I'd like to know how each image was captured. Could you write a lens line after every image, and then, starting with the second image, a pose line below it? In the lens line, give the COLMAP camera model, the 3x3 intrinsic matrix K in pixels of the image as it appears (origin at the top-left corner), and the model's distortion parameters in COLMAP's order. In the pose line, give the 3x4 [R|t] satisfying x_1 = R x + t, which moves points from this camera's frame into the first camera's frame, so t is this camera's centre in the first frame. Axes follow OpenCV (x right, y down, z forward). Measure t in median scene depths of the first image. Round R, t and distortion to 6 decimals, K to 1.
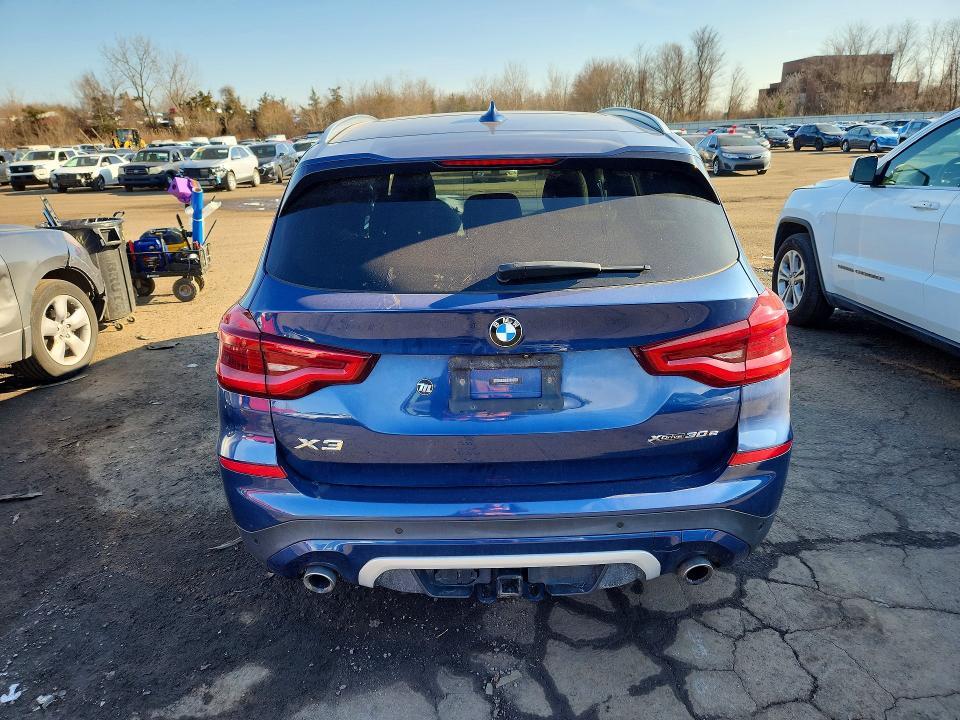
lens RADIAL K [[652.3, 0, 480.0], [0, 652.3, 360.0], [0, 0, 1]] dist [0.081517, -0.076029]
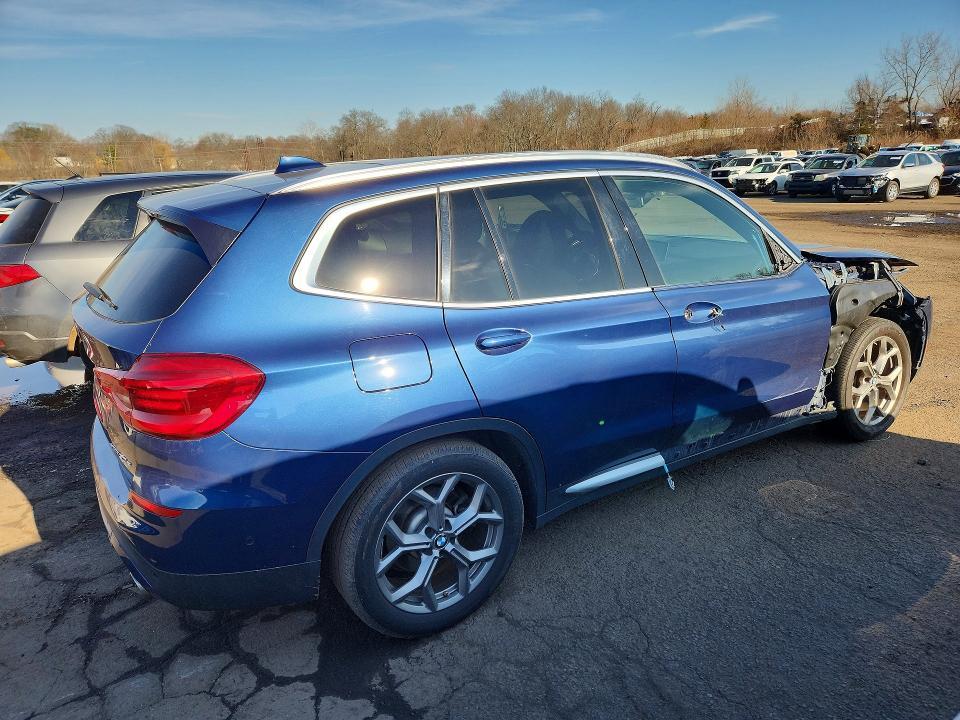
lens RADIAL K [[652.3, 0, 480.0], [0, 652.3, 360.0], [0, 0, 1]] dist [0.081517, -0.076029]
pose [[0.519127, 0.257233, -0.815069, 0.120862], [-0.259877, 0.955990, 0.136189, -0.028013], [0.814230, 0.141118, 0.563129, 0.065961]]
